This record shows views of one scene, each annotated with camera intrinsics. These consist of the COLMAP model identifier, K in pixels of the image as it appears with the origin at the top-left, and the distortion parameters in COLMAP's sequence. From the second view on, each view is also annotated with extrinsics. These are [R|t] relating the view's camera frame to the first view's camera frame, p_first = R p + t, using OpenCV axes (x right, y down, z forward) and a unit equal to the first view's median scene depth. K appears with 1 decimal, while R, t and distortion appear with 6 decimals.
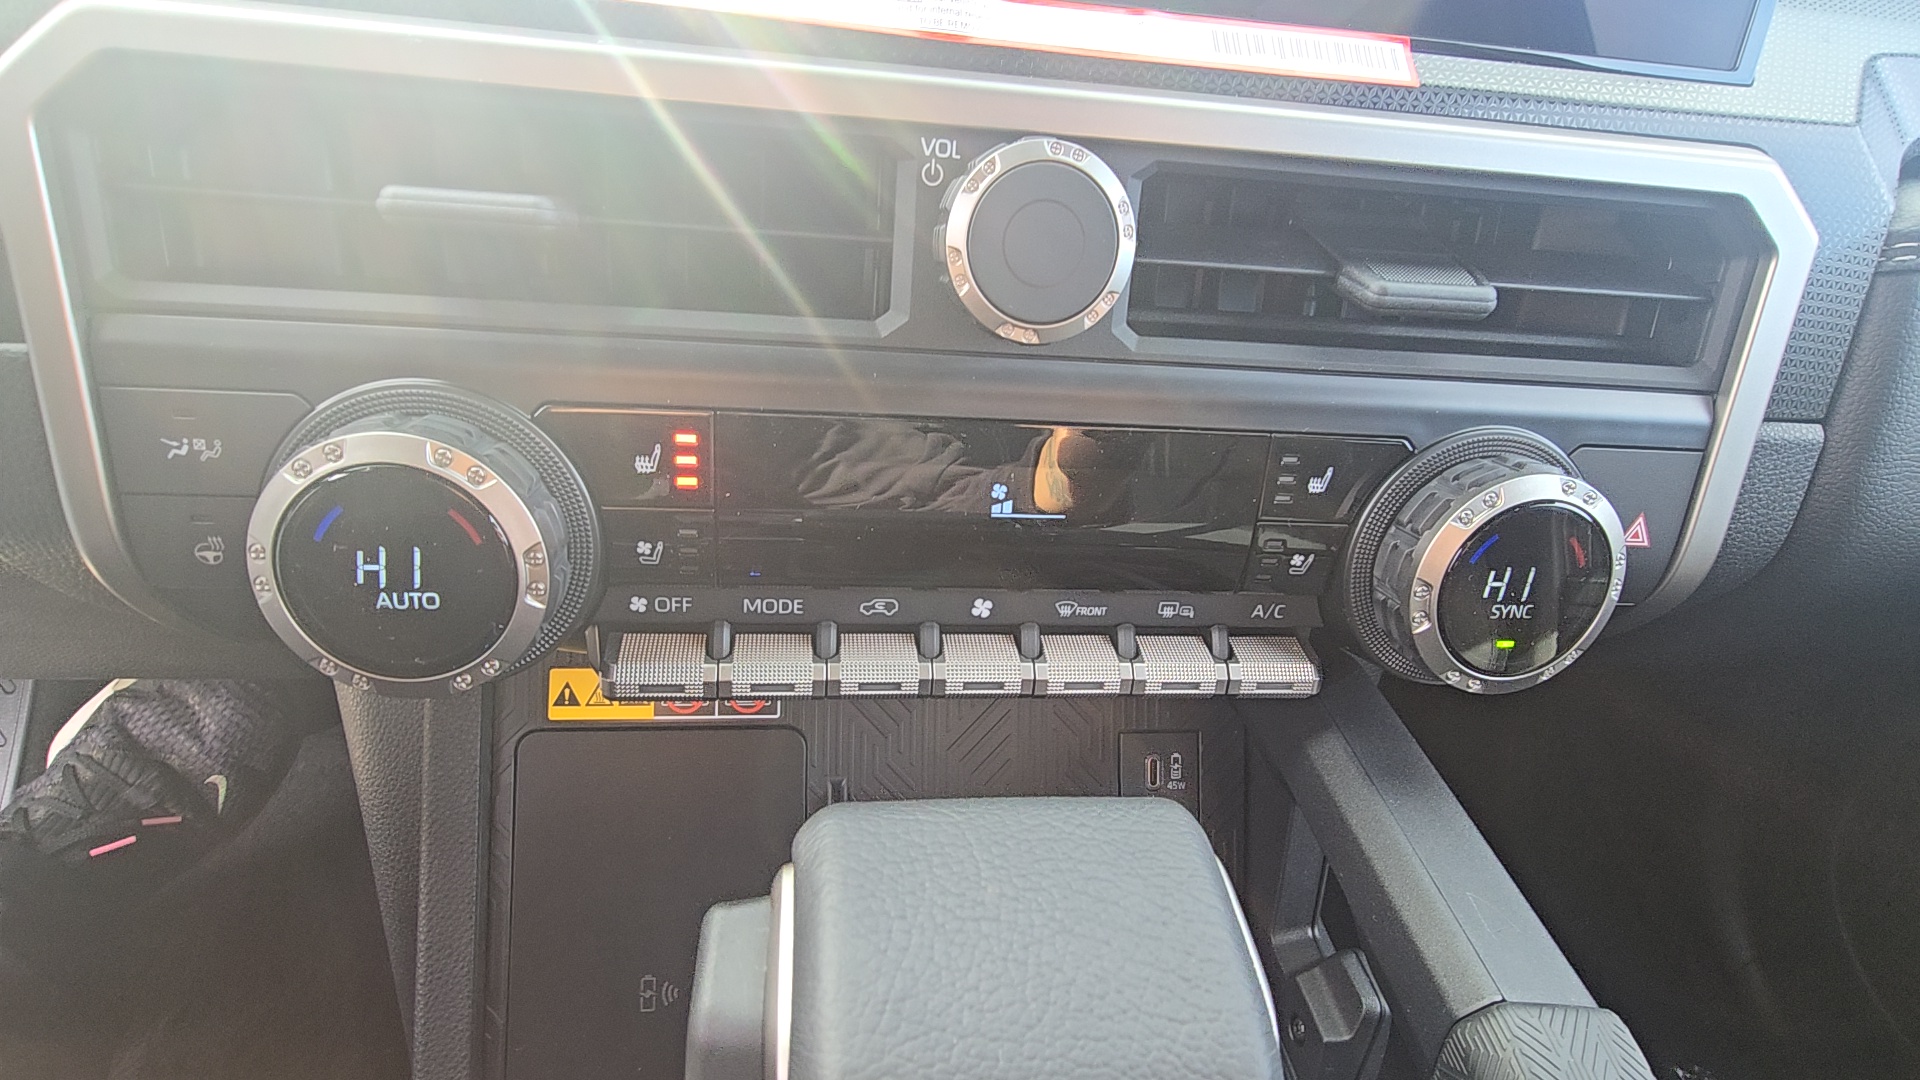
lens RADIAL K [[968.1, 0, 949.5], [0, 968.1, 554.9], [0, 0, 1]] dist [0.002698, -0.000466]
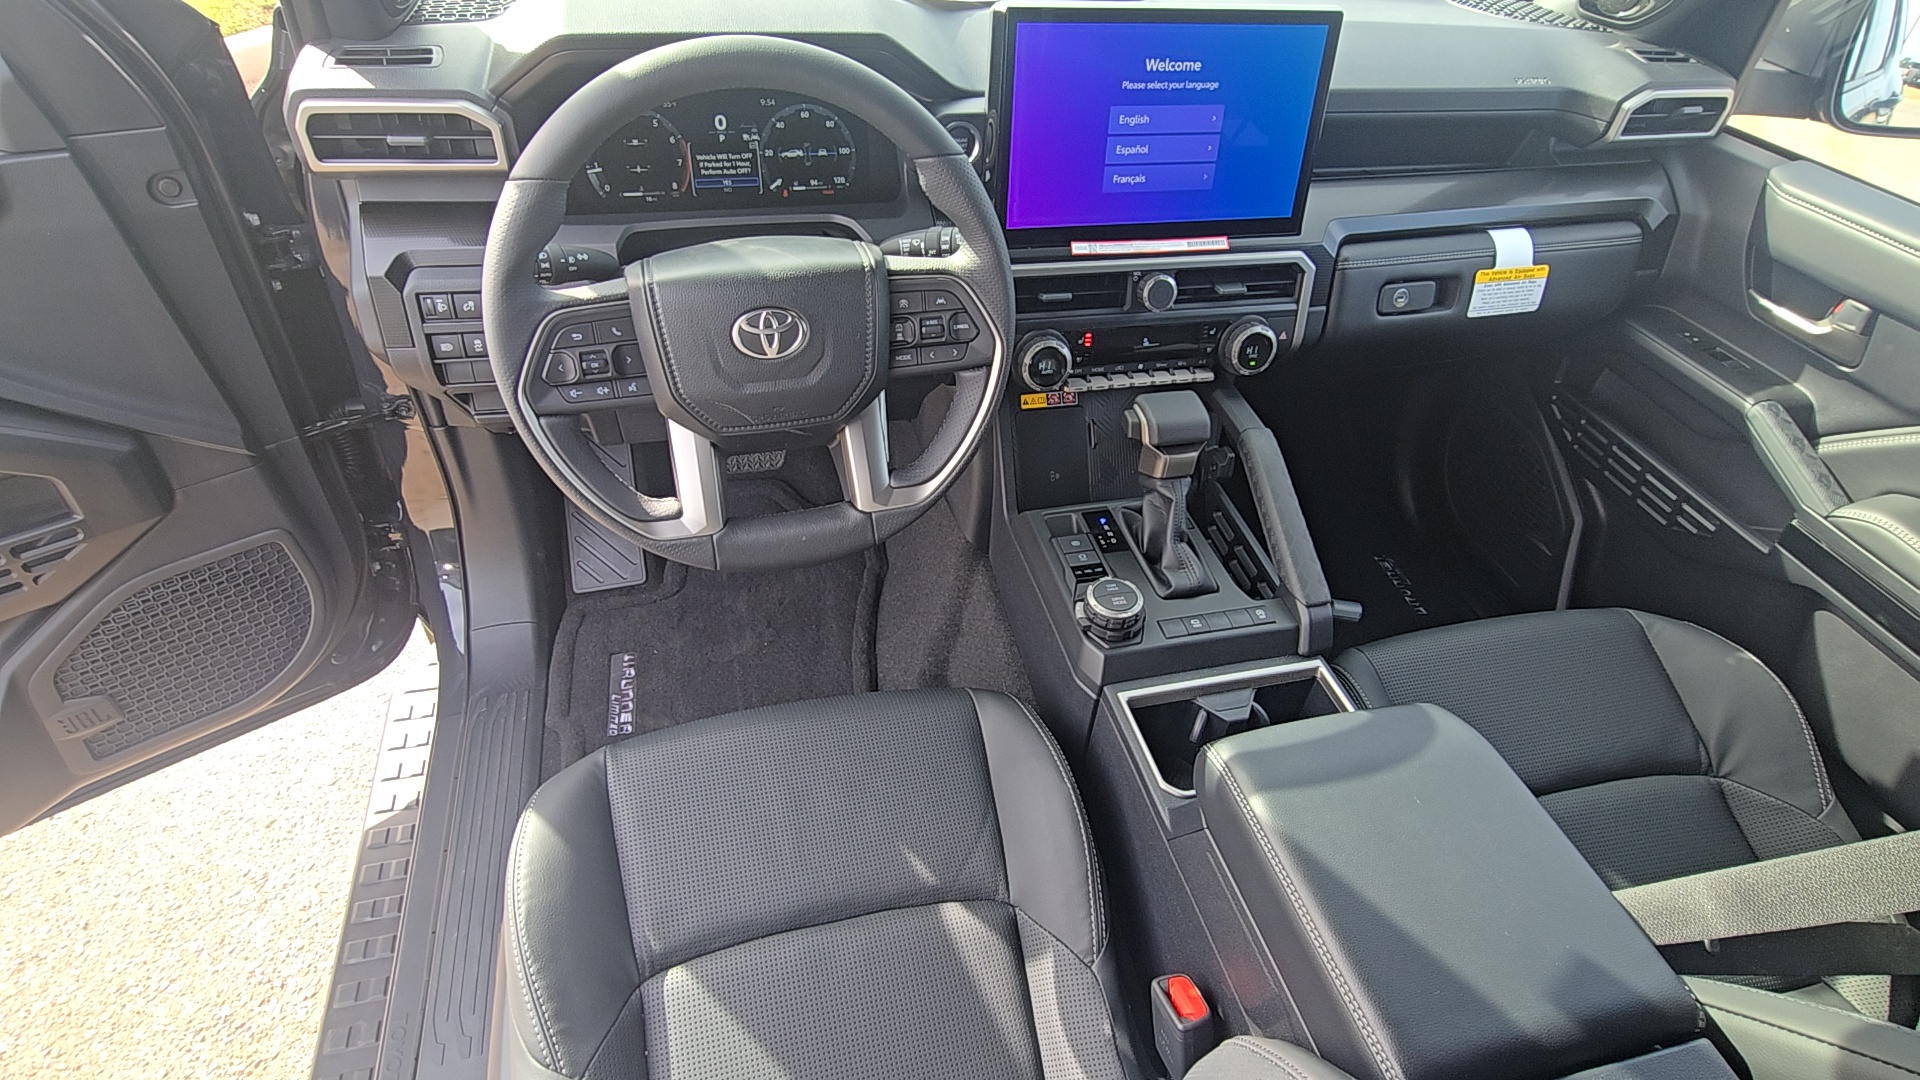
lens RADIAL K [[968.1, 0, 949.5], [0, 968.1, 554.9], [0, 0, 1]] dist [0.002698, -0.000466]
pose [[0.991900, -0.106243, 0.069613, -1.287113], [0.091151, 0.977072, 0.192410, -0.037373], [-0.088459, -0.184506, 0.978842, -3.577739]]
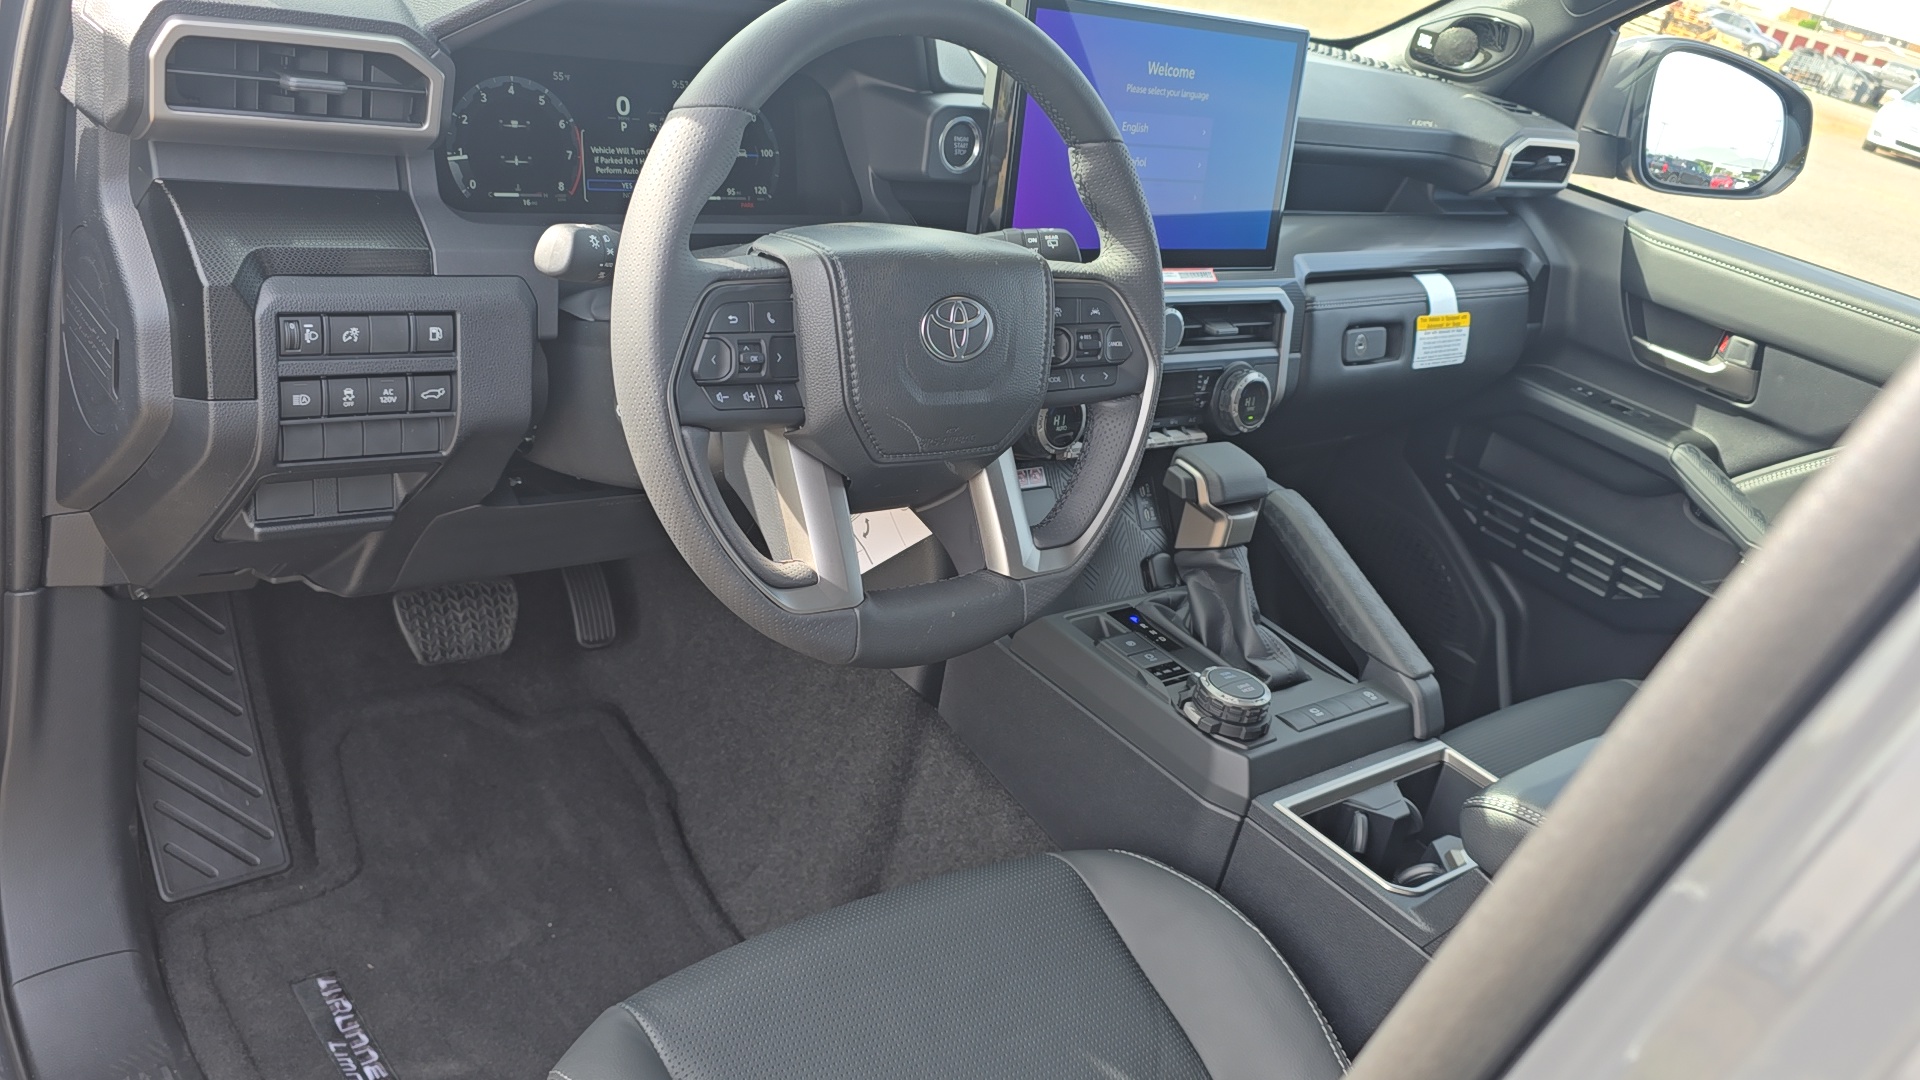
lens RADIAL K [[1594.8, 0, 952.8], [0, 1594.8, 540.7], [0, 0, 1]] dist [0.003154, 0.009667]
pose [[0.841234, -0.148168, 0.519972, -3.734027], [0.161417, 0.986683, 0.020011, 0.253465], [-0.516013, 0.067098, 0.853949, -3.710649]]
